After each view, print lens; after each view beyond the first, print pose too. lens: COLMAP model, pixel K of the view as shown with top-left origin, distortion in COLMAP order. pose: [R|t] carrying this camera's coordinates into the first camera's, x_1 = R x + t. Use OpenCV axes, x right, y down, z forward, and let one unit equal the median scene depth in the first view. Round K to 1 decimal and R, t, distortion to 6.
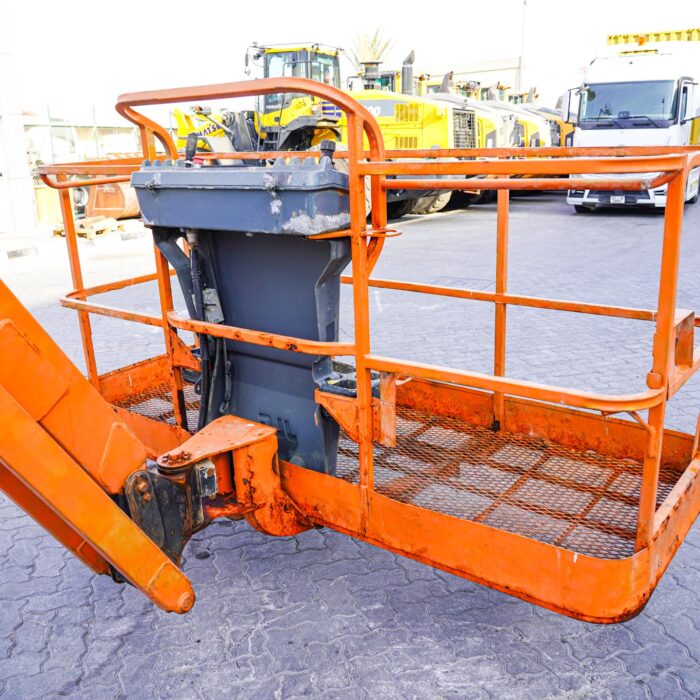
lens RADIAL K [[718.2, 0, 349.1], [0, 718.2, 342.7], [0, 0, 1]] dist [-0.026217, 0.018163]
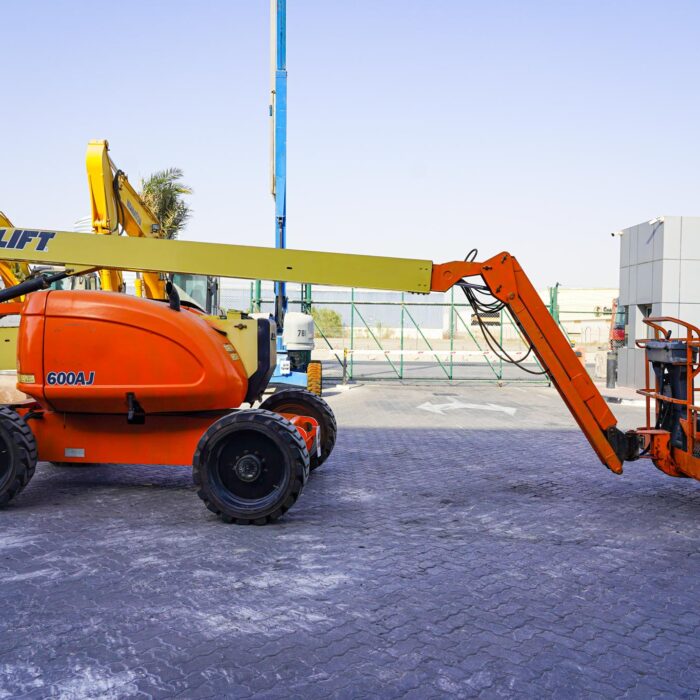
lens RADIAL K [[727.8, 0, 347.3], [0, 727.8, 347.4], [0, 0, 1]] dist [-0.016656, 0.009767]
pose [[0.514708, 0.050950, -0.855850, 0.257721], [-0.248469, 0.964259, -0.092025, 0.058048], [0.820572, 0.260018, 0.508971, -0.244632]]
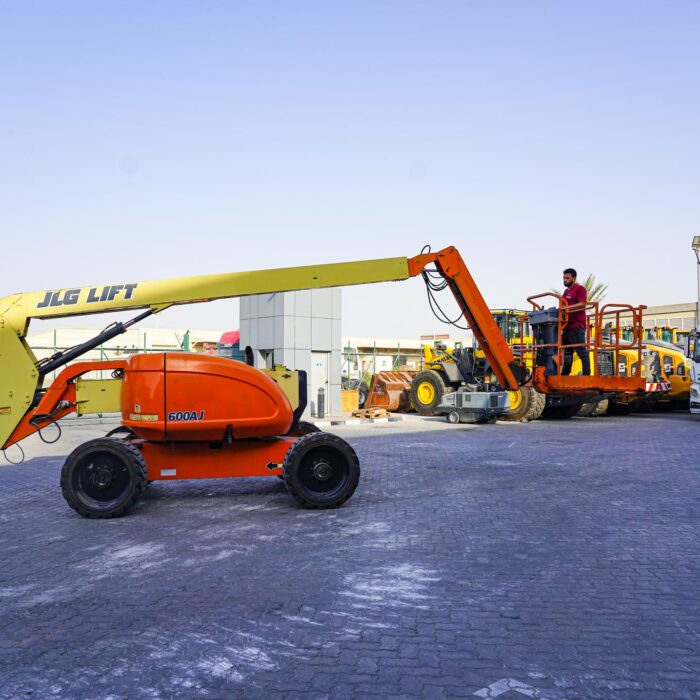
lens RADIAL K [[718.2, 0, 349.1], [0, 718.2, 342.7], [0, 0, 1]] dist [-0.026217, 0.018163]
pose [[0.944446, 0.007273, -0.328586, 0.143293], [-0.103107, 0.955842, -0.275201, 0.145581], [0.312075, 0.293792, 0.903491, -0.581102]]
